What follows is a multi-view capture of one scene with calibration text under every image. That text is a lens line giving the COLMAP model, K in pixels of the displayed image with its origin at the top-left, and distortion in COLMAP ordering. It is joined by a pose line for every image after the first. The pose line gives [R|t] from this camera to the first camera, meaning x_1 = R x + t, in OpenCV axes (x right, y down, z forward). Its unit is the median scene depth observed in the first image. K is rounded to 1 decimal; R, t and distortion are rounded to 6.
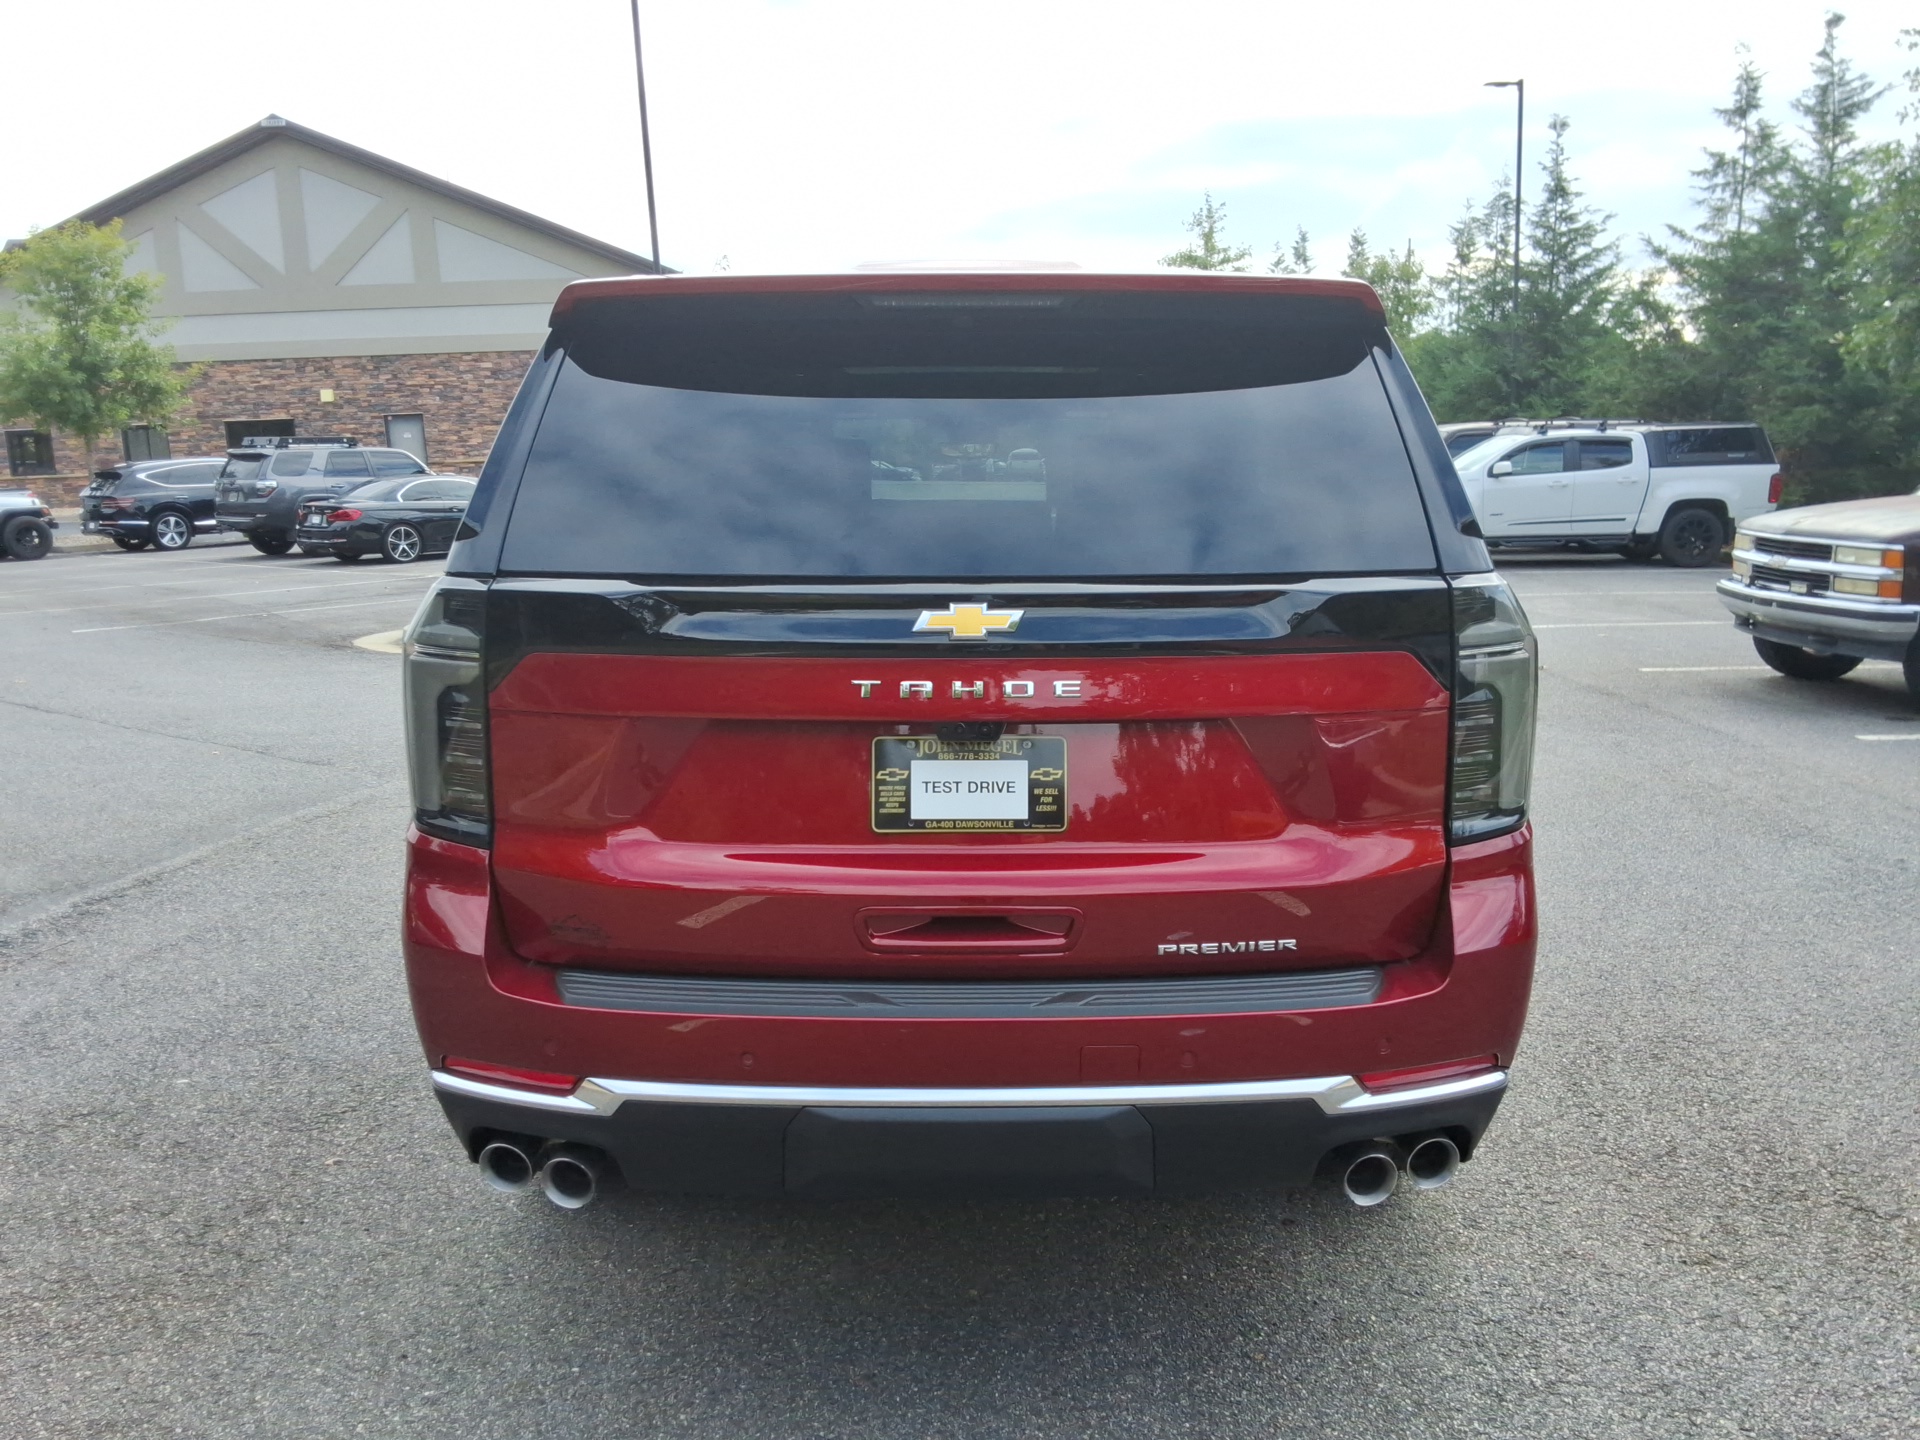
lens RADIAL K [[1570.3, 0, 955.0], [0, 1570.3, 734.3], [0, 0, 1]] dist [0.083657, -0.117208]
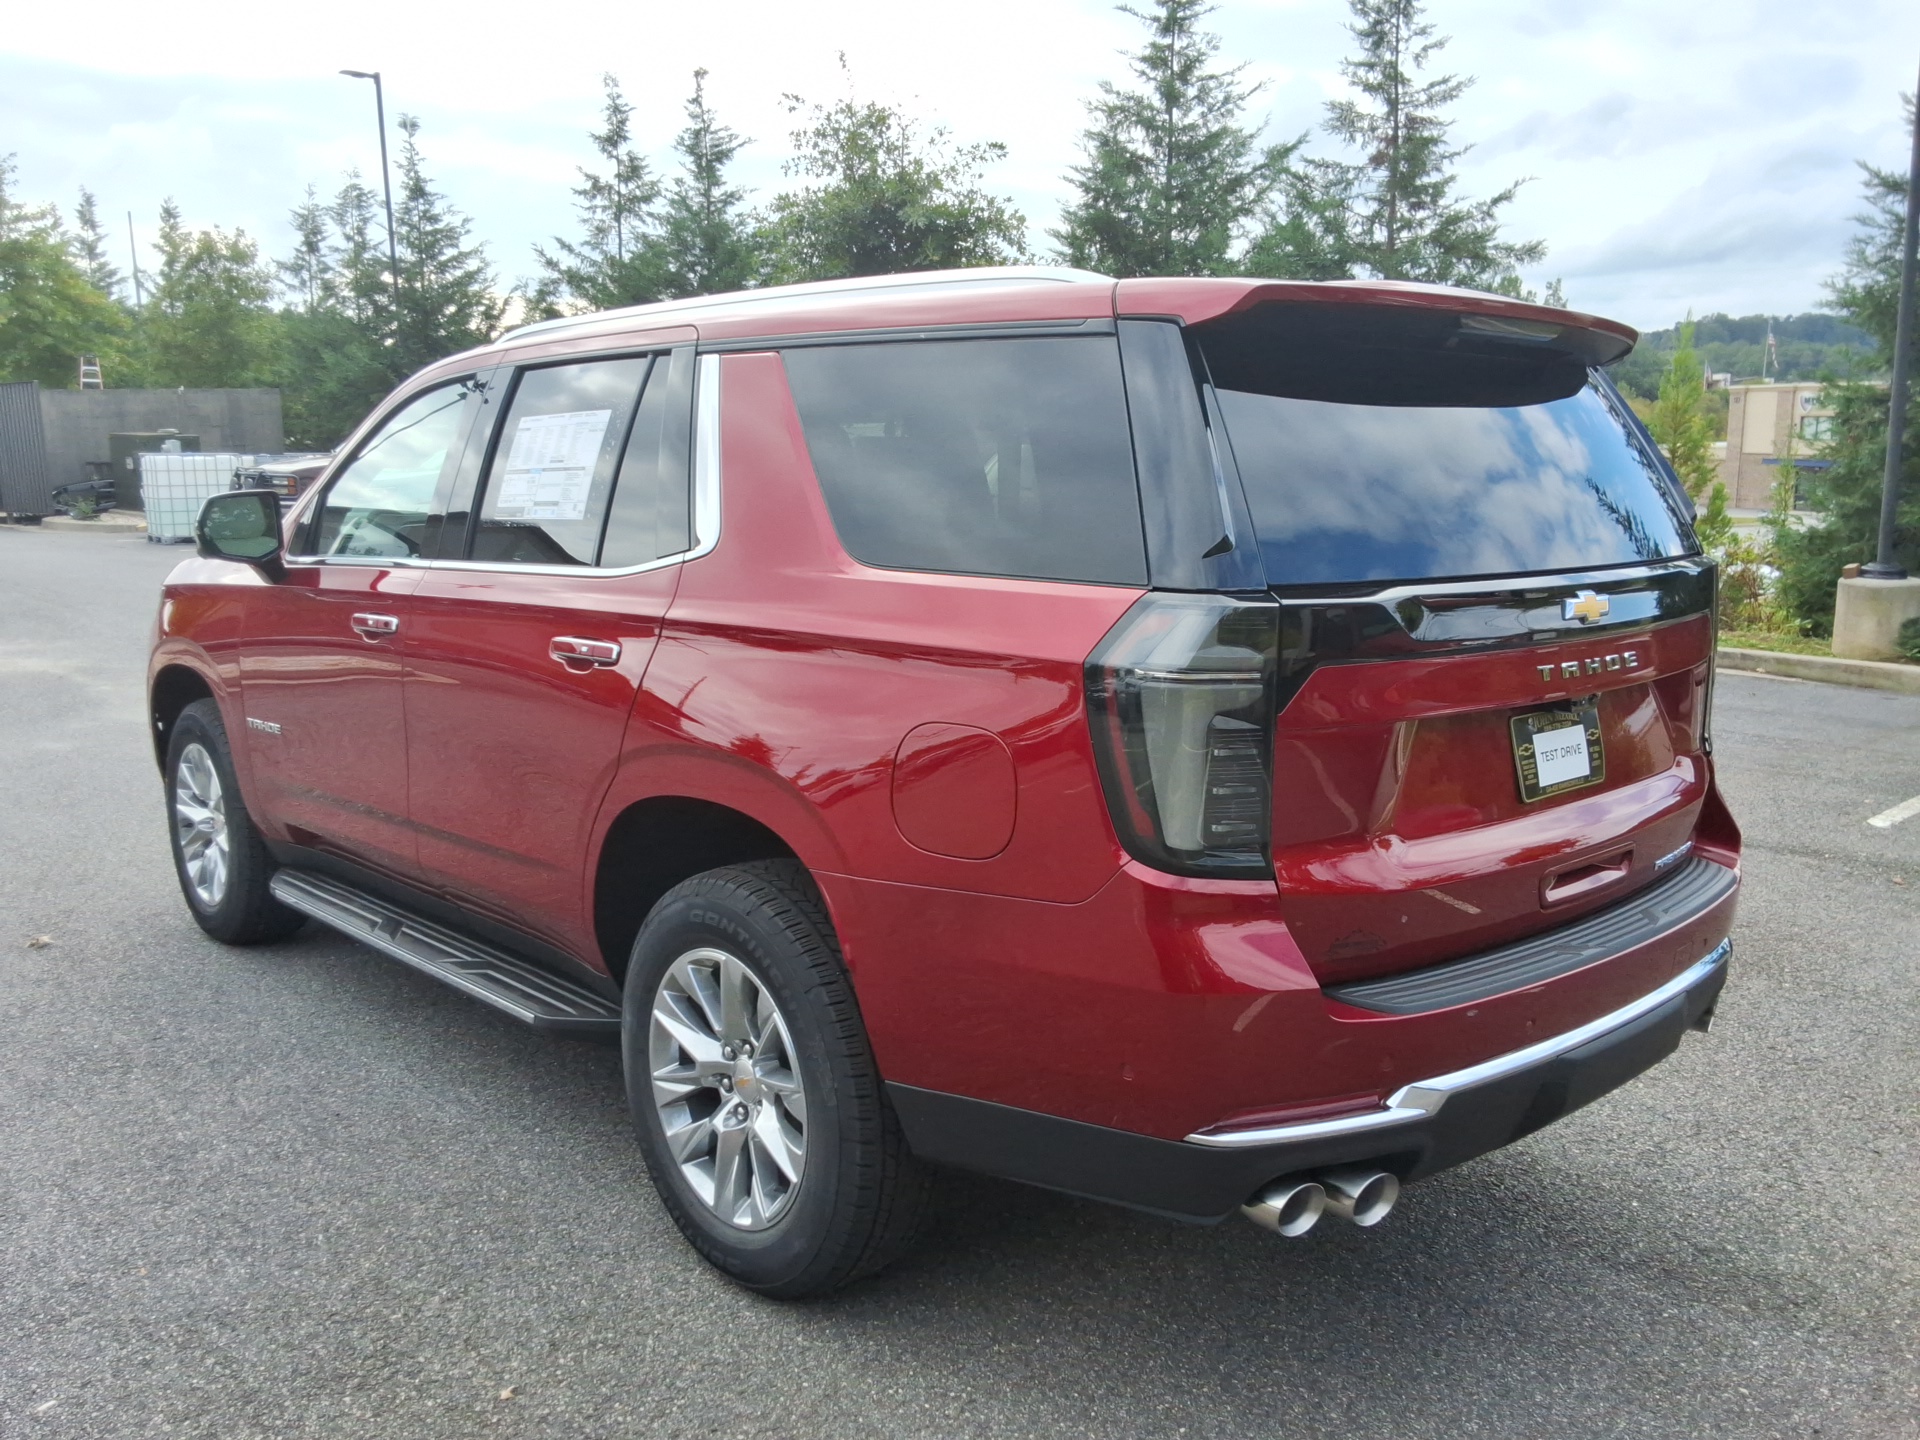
lens RADIAL K [[1548.3, 0, 963.5], [0, 1548.3, 739.0], [0, 0, 1]] dist [0.121648, -0.192704]
pose [[0.742108, -0.111171, 0.660997, -0.089905], [0.105844, 0.993213, 0.048213, -0.006504], [-0.661870, 0.034183, 0.748838, 0.036535]]
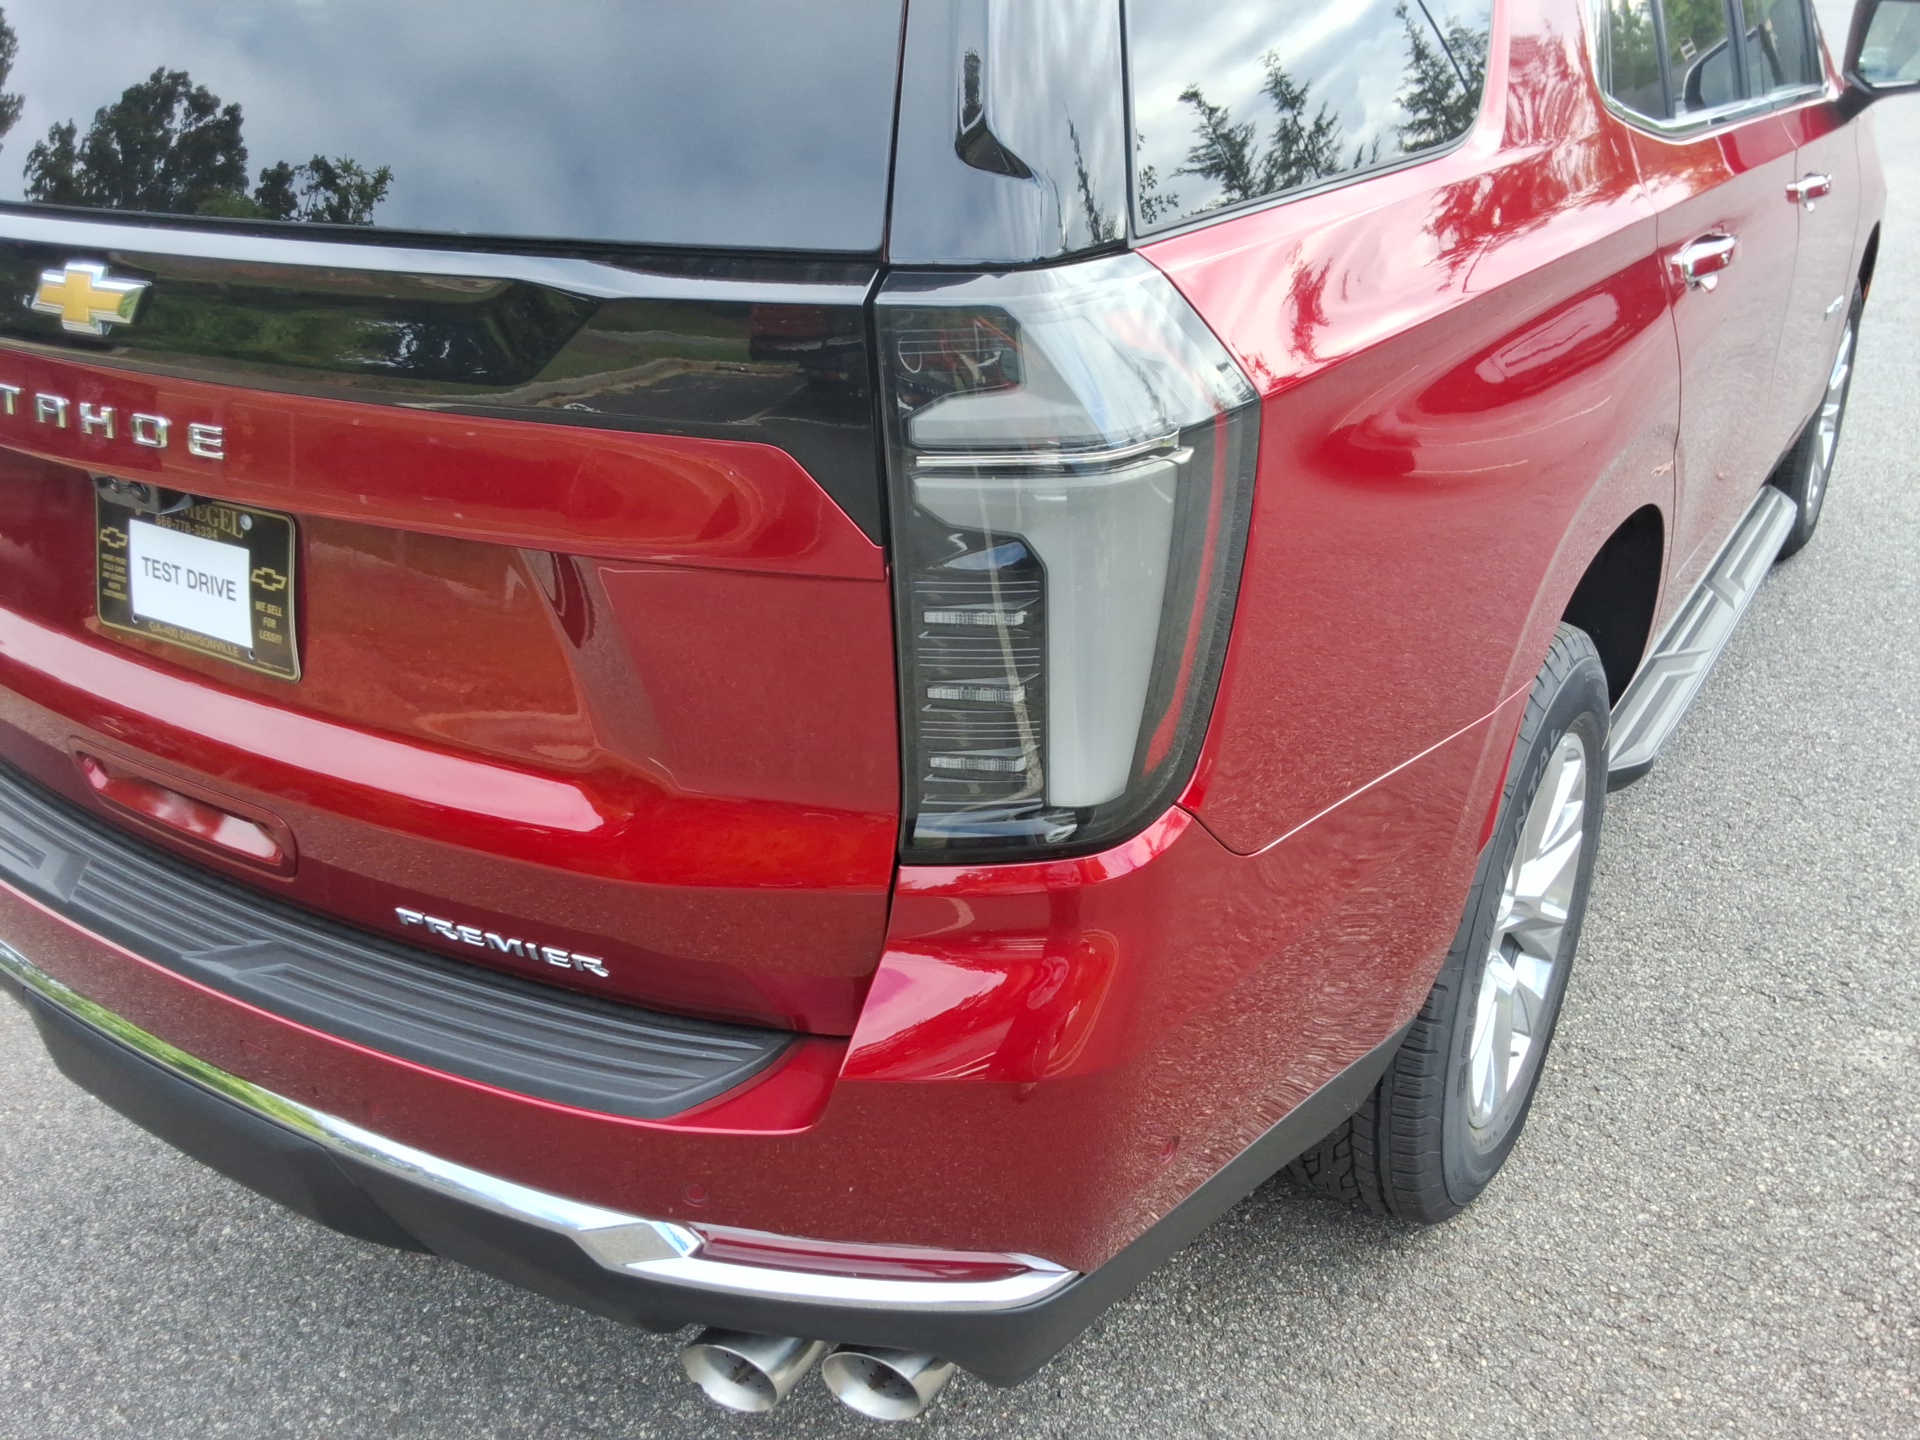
lens RADIAL K [[1545.7, 0, 985.9], [0, 1545.7, 716.5], [0, 0, 1]] dist [0.071681, -0.107062]
pose [[0.844395, 0.215506, -0.490463, 0.047912], [-0.071844, 0.952803, 0.294966, -0.009524], [0.530881, -0.213832, 0.820025, 0.055921]]
